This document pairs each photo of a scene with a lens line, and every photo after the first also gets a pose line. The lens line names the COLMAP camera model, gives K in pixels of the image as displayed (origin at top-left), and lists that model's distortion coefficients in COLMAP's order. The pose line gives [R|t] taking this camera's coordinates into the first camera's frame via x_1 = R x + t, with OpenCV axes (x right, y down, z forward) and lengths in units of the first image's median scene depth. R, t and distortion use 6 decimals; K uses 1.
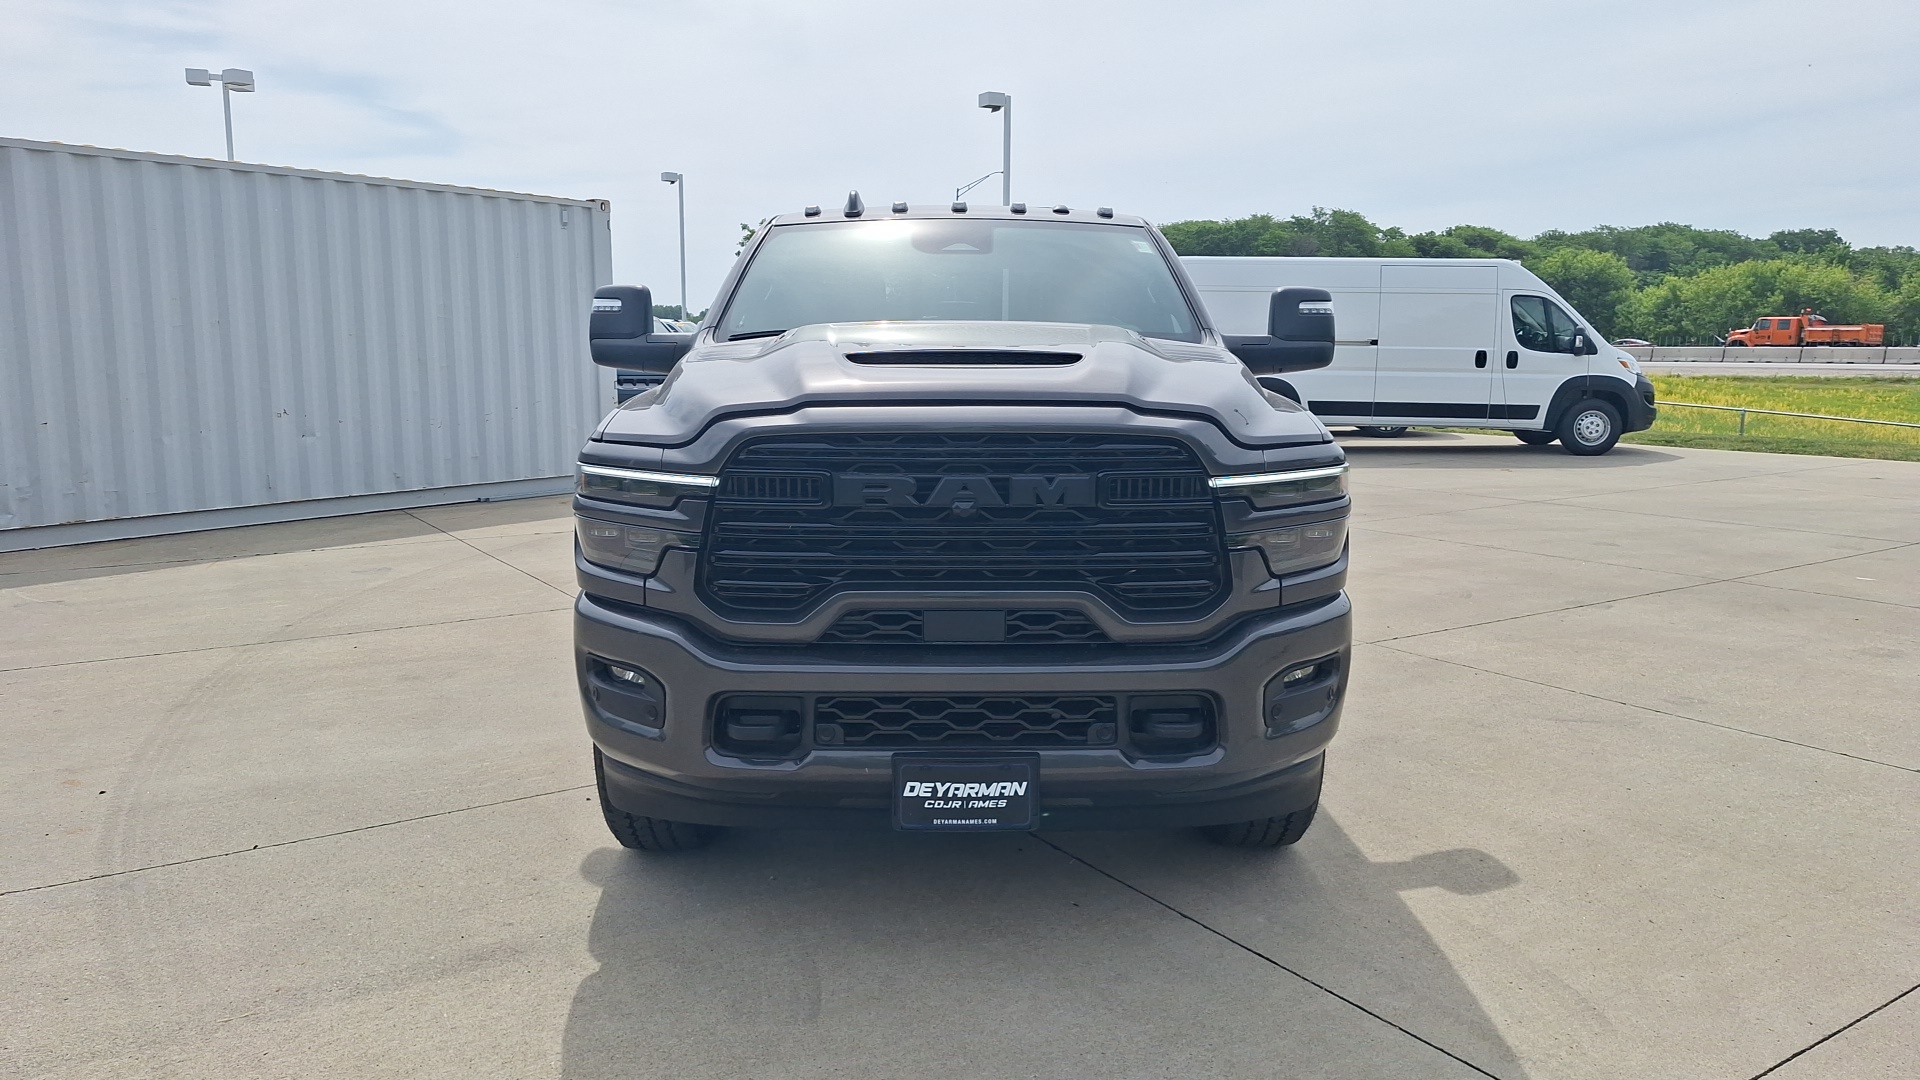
lens RADIAL K [[1317.2, 0, 954.7], [0, 1317.2, 535.5], [0, 0, 1]] dist [0.112101, -0.139455]
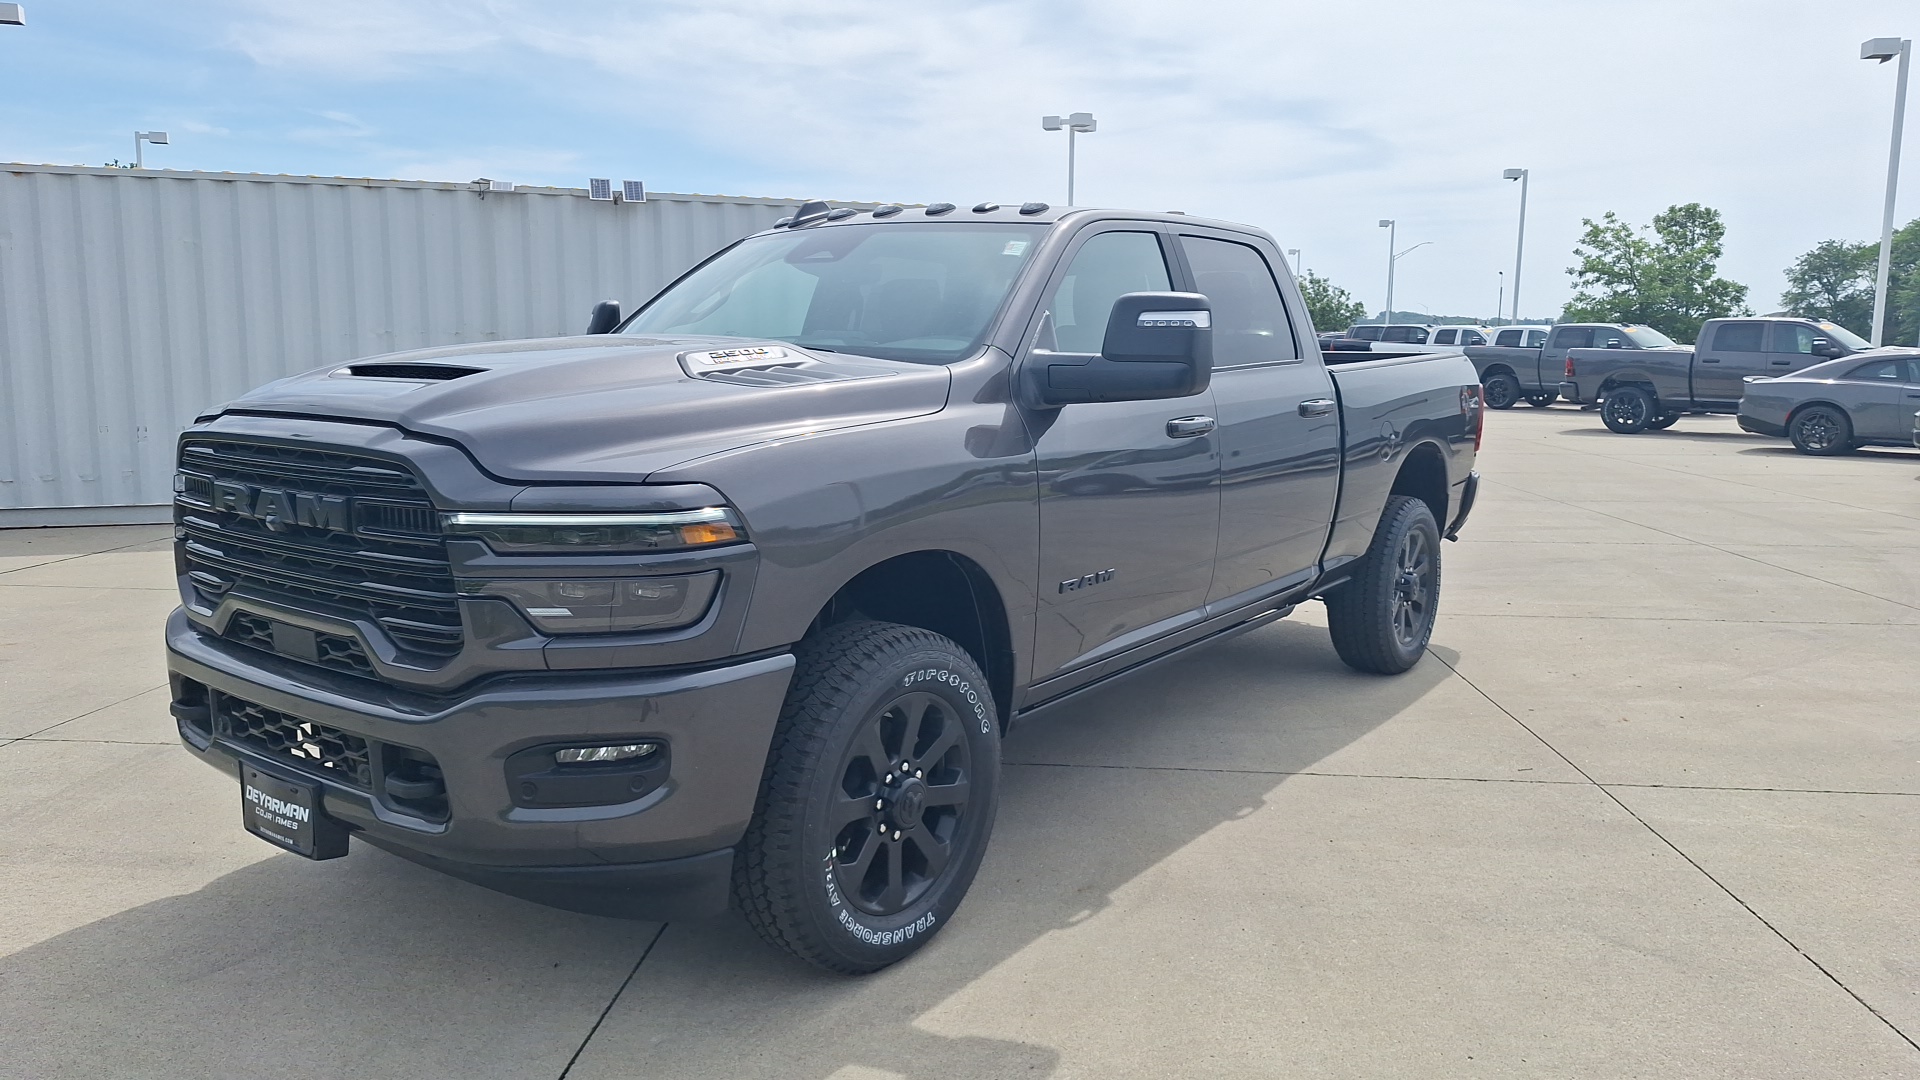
lens RADIAL K [[1307.2, 0, 954.3], [0, 1307.2, 539.3], [0, 0, 1]] dist [0.114474, -0.134975]
pose [[0.795858, 0.094146, -0.598119, 0.991709], [-0.094987, 0.995019, 0.030230, -0.084644], [0.597986, 0.032754, 0.800837, 0.489219]]
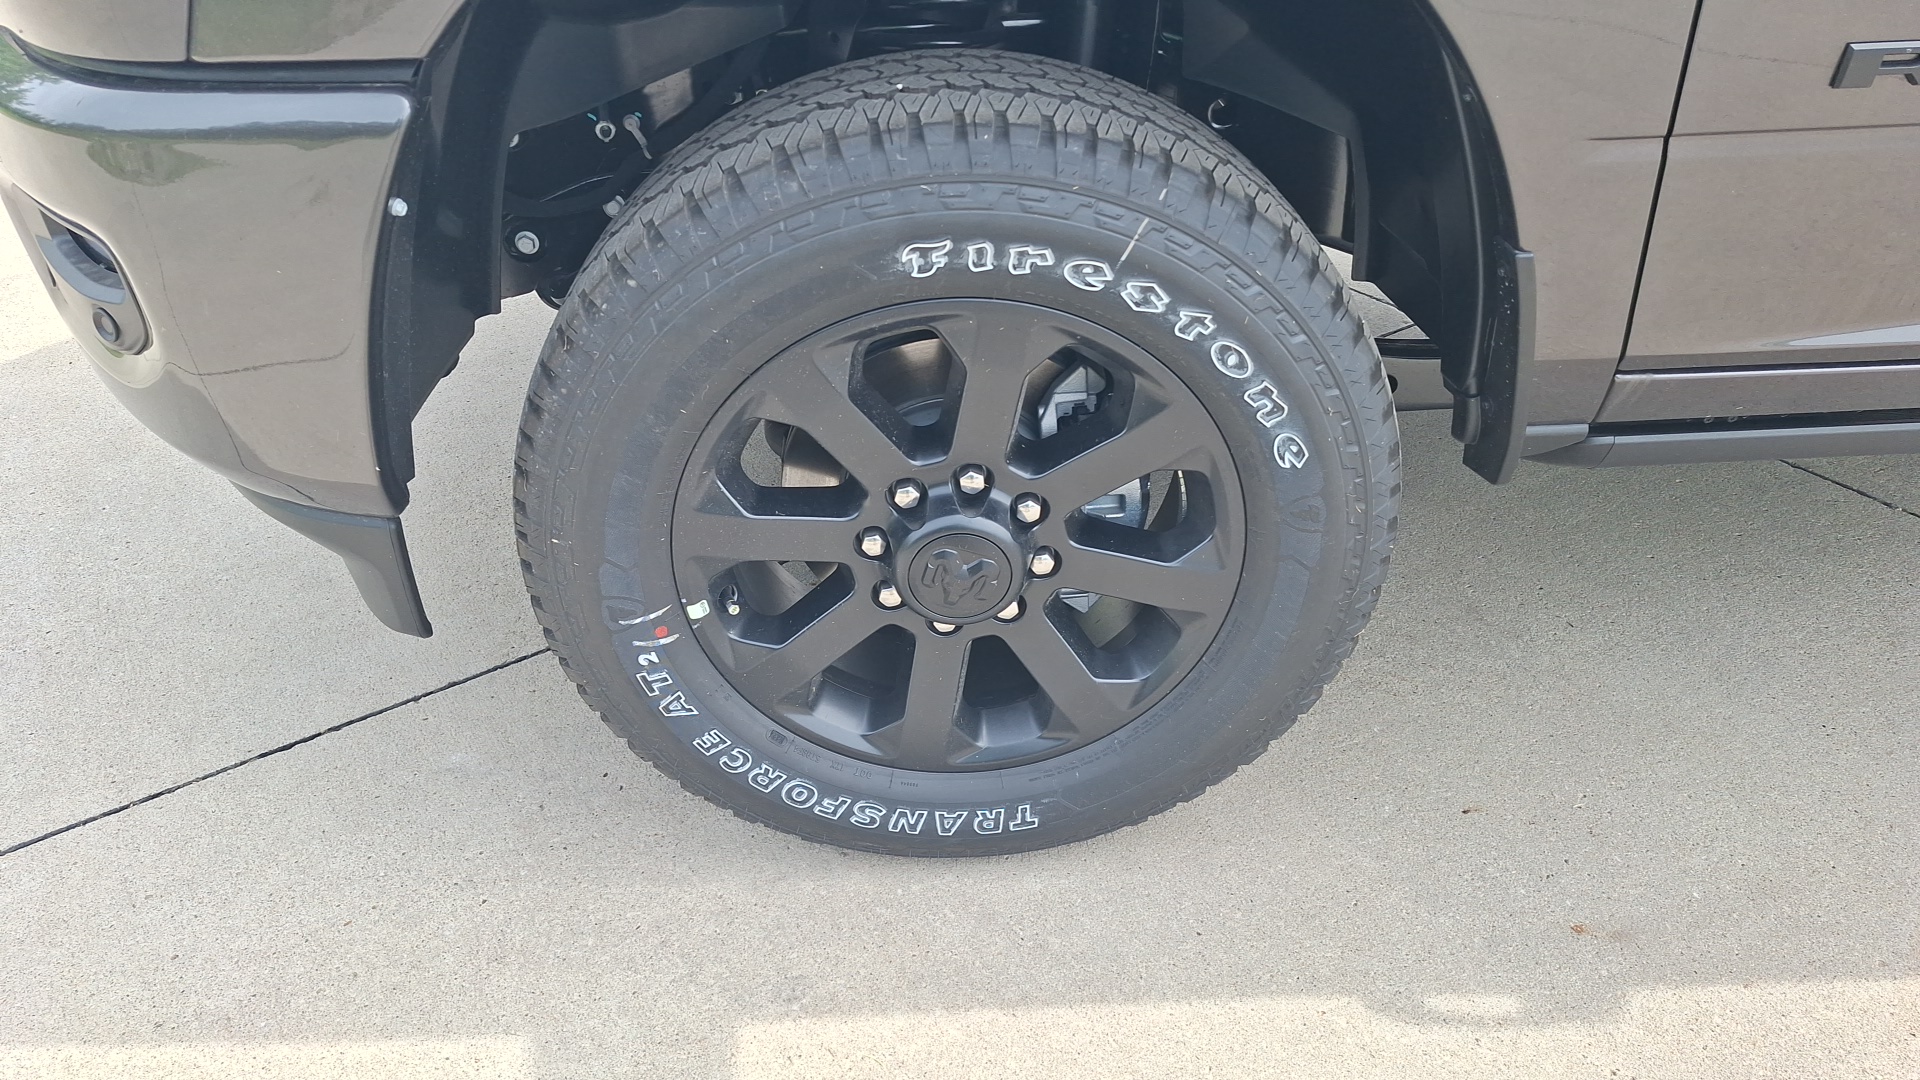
lens RADIAL K [[1307.2, 0, 954.3], [0, 1307.2, 539.3], [0, 0, 1]] dist [0.114474, -0.134975]
pose [[0.027772, 0.556076, -0.830667, 0.677354], [-0.124599, 0.826433, 0.549076, -0.069459], [0.991818, 0.088251, 0.092238, 1.298987]]
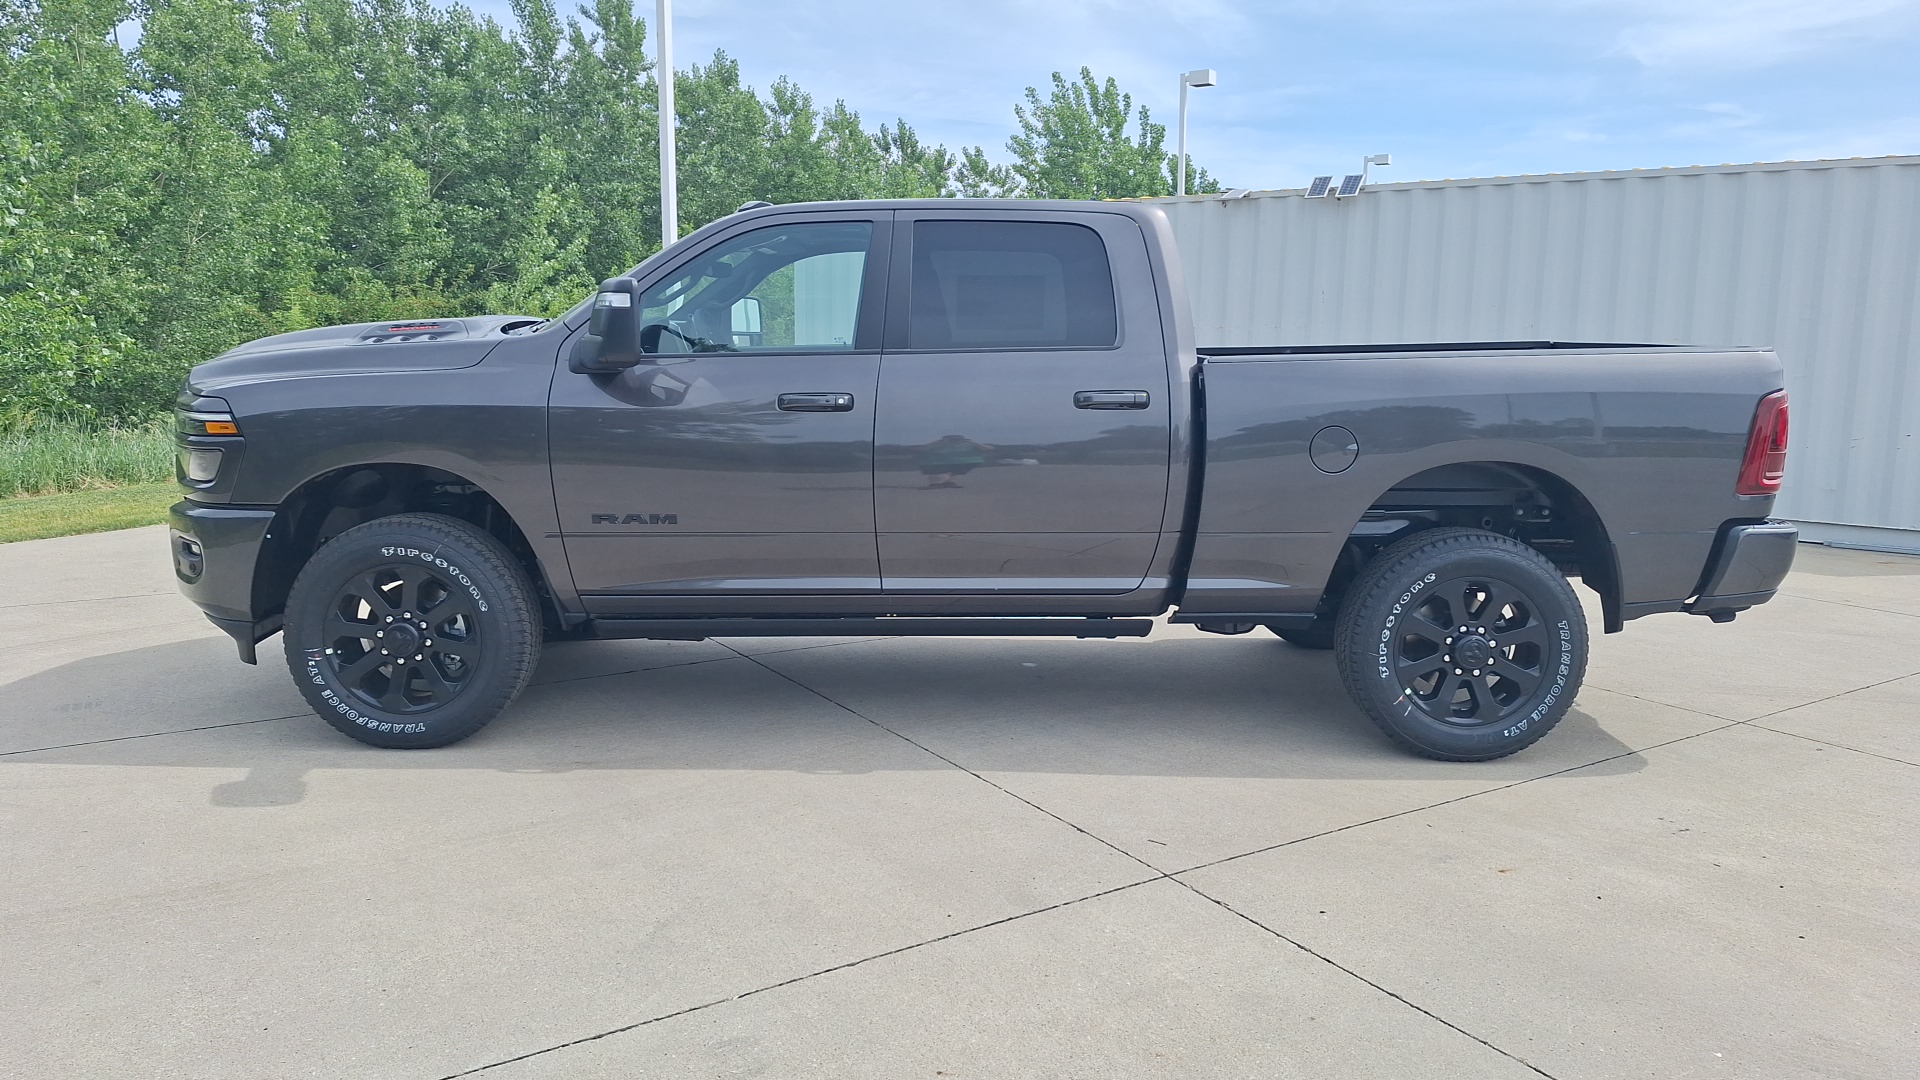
lens RADIAL K [[1317.2, 0, 954.7], [0, 1317.2, 535.5], [0, 0, 1]] dist [0.112101, -0.139455]
pose [[0.003668, 0.152946, -0.988228, 1.878311], [-0.160699, 0.975481, 0.150377, -0.294580], [0.986997, 0.158256, 0.028157, 1.920444]]
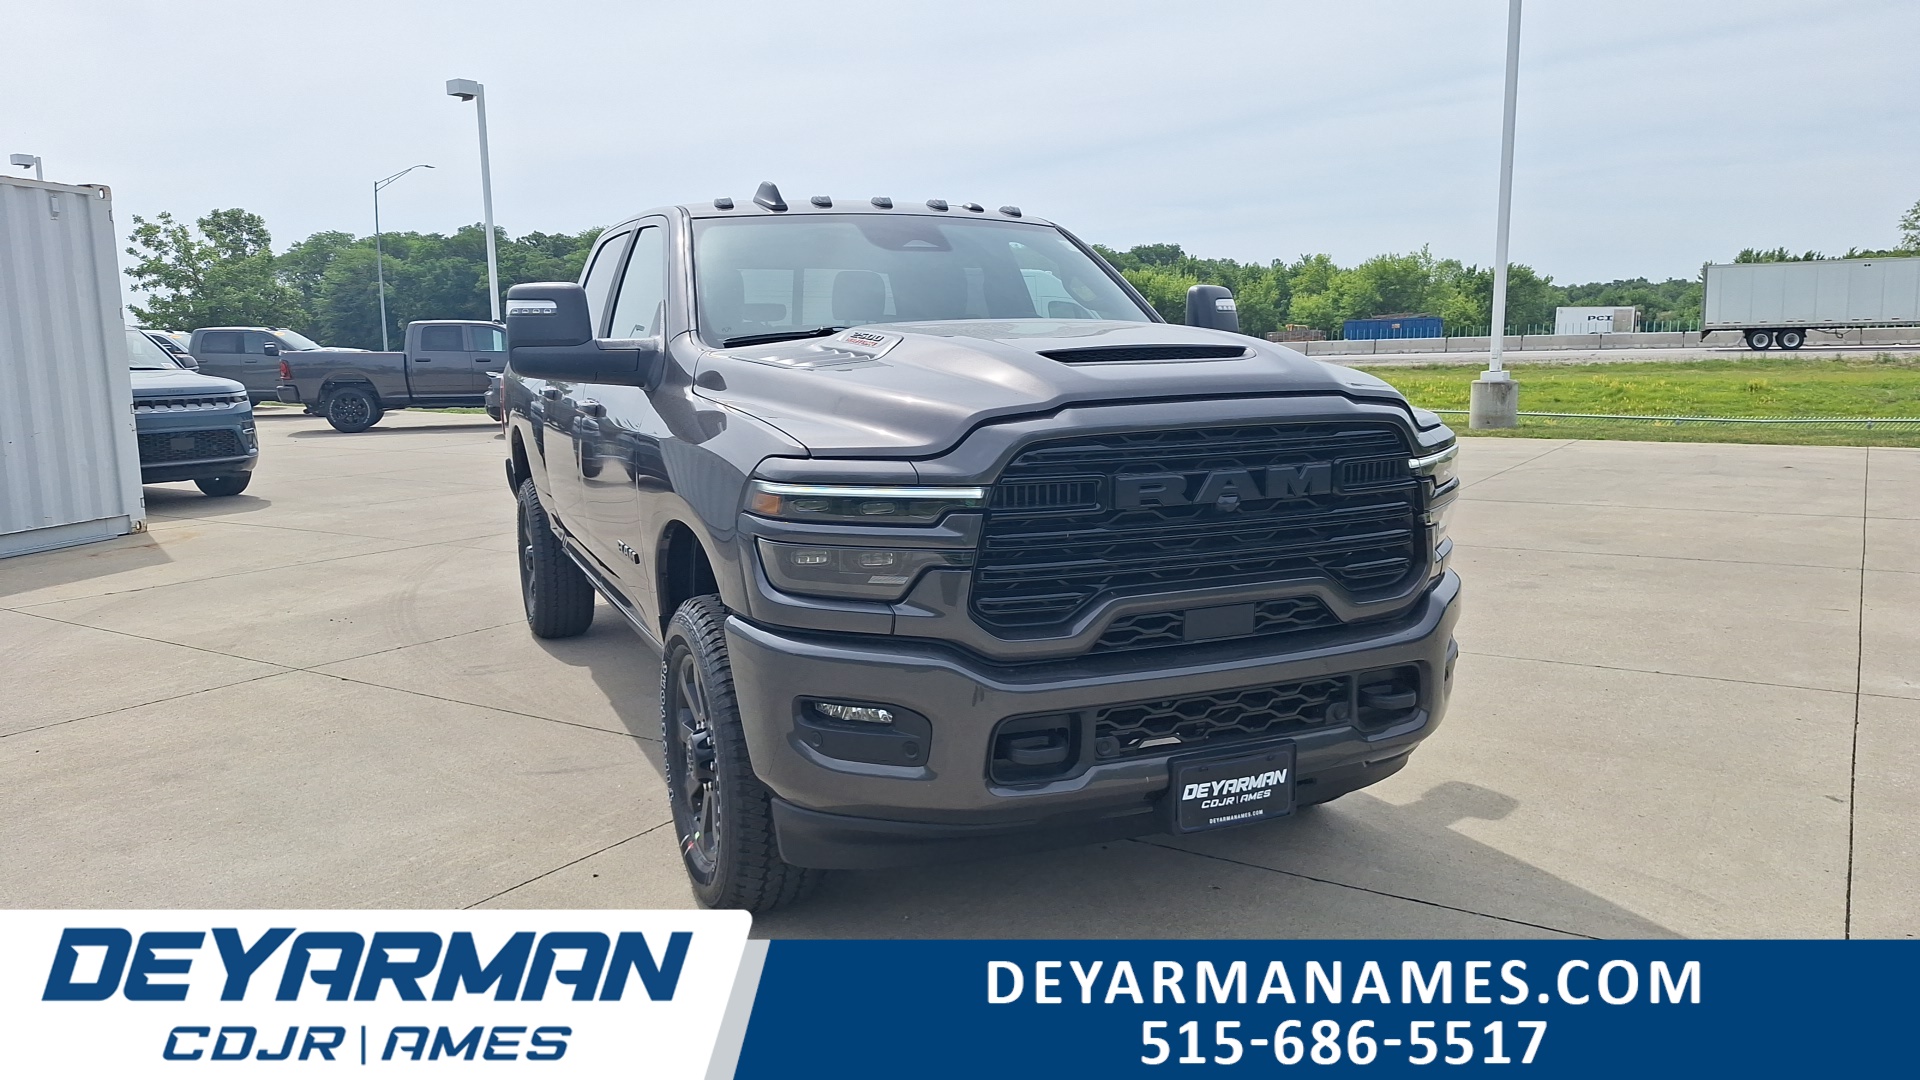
lens RADIAL K [[1330.1, 0, 944.6], [0, 1330.1, 548.9], [0, 0, 1]] dist [0.073544, -0.074297]
pose [[0.920890, -0.077173, 0.382108, -0.562613], [0.075356, 0.996961, 0.019743, -0.021741], [-0.382470, 0.010613, 0.923907, 0.148710]]
